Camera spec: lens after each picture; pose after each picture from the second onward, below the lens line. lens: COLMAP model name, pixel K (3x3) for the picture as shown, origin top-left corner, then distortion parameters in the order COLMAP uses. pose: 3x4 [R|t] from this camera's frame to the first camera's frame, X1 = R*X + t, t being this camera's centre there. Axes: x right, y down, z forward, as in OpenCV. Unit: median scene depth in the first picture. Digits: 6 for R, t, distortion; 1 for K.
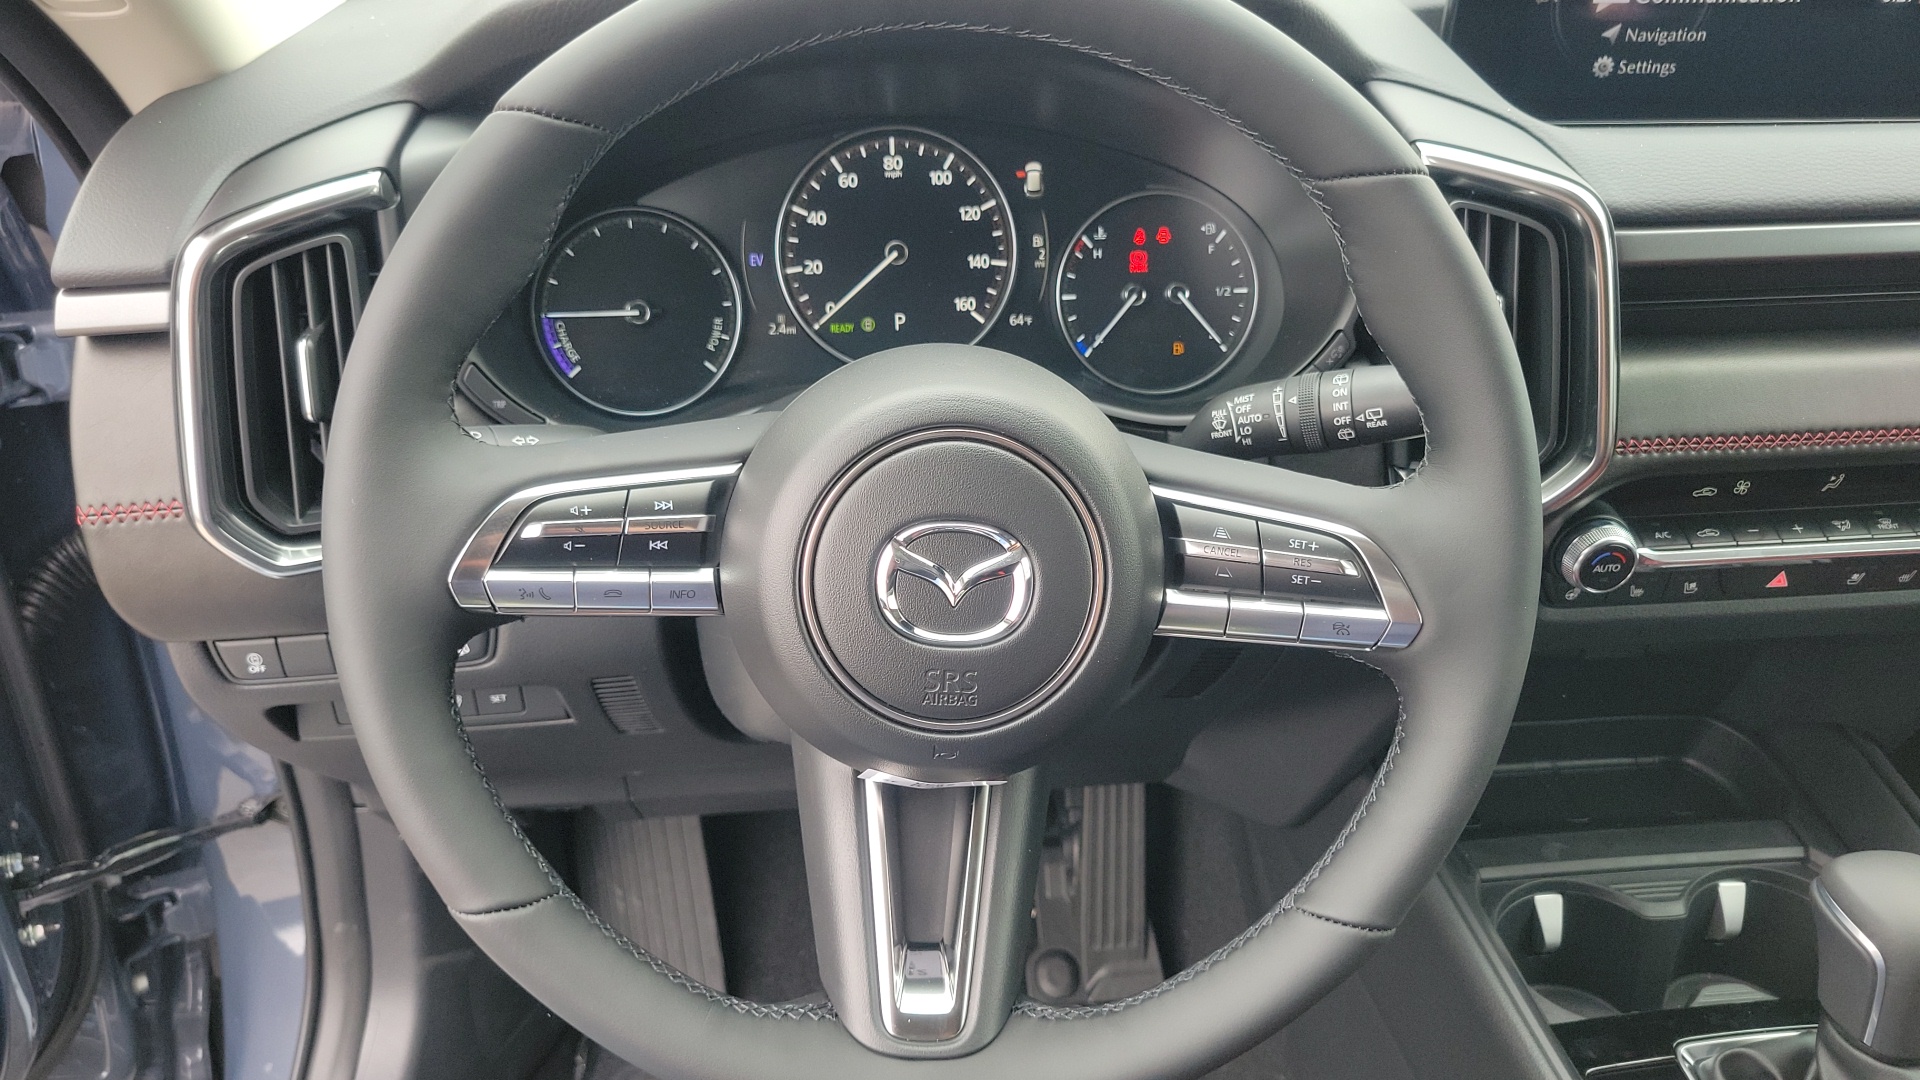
lens RADIAL K [[1438.3, 0, 945.0], [0, 1438.3, 552.6], [0, 0, 1]] dist [0.007260, -0.002610]
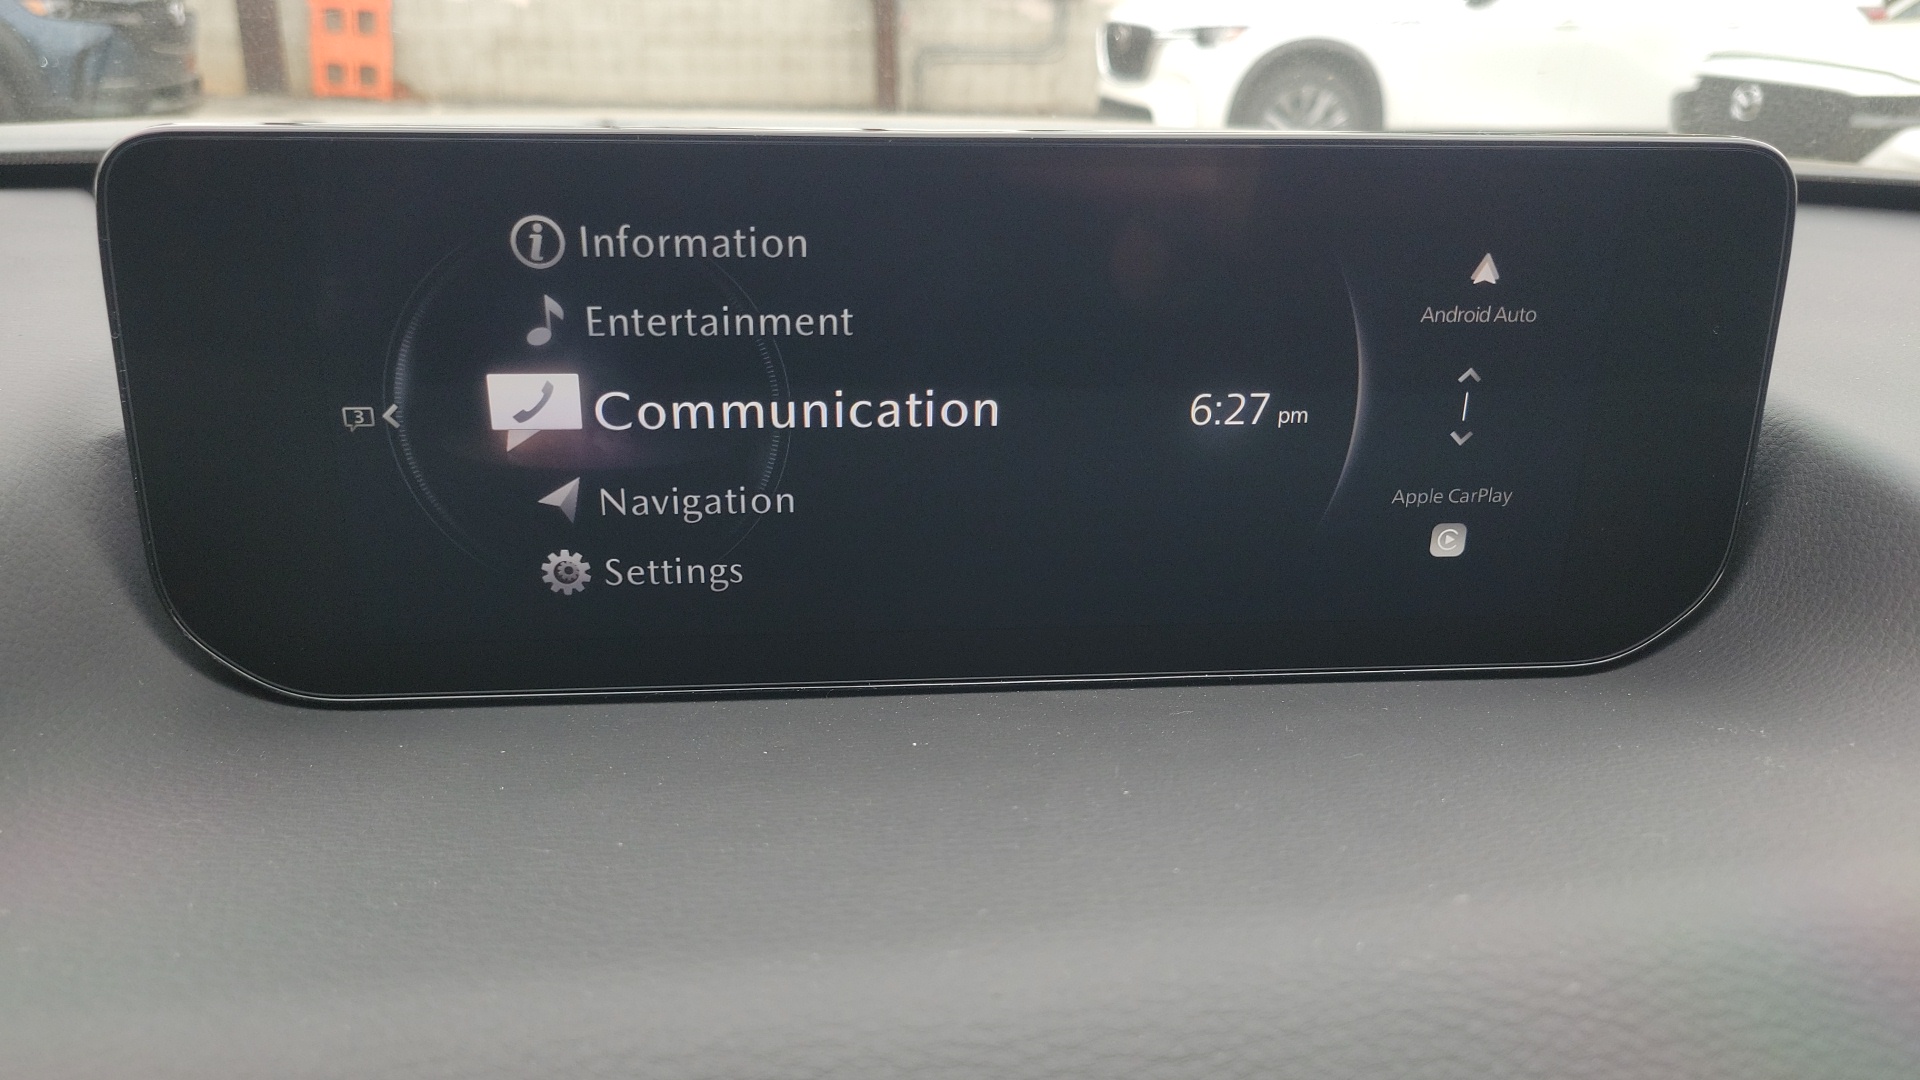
lens RADIAL K [[1458.0, 0, 960.0], [0, 1458.0, 540.0], [0, 0, 1]] dist [0.007597, -0.000835]
pose [[0.994043, -0.012195, 0.108300, 0.550607], [0.030960, 0.984378, -0.173322, -0.284324], [-0.104494, 0.175643, 0.978892, 0.608990]]
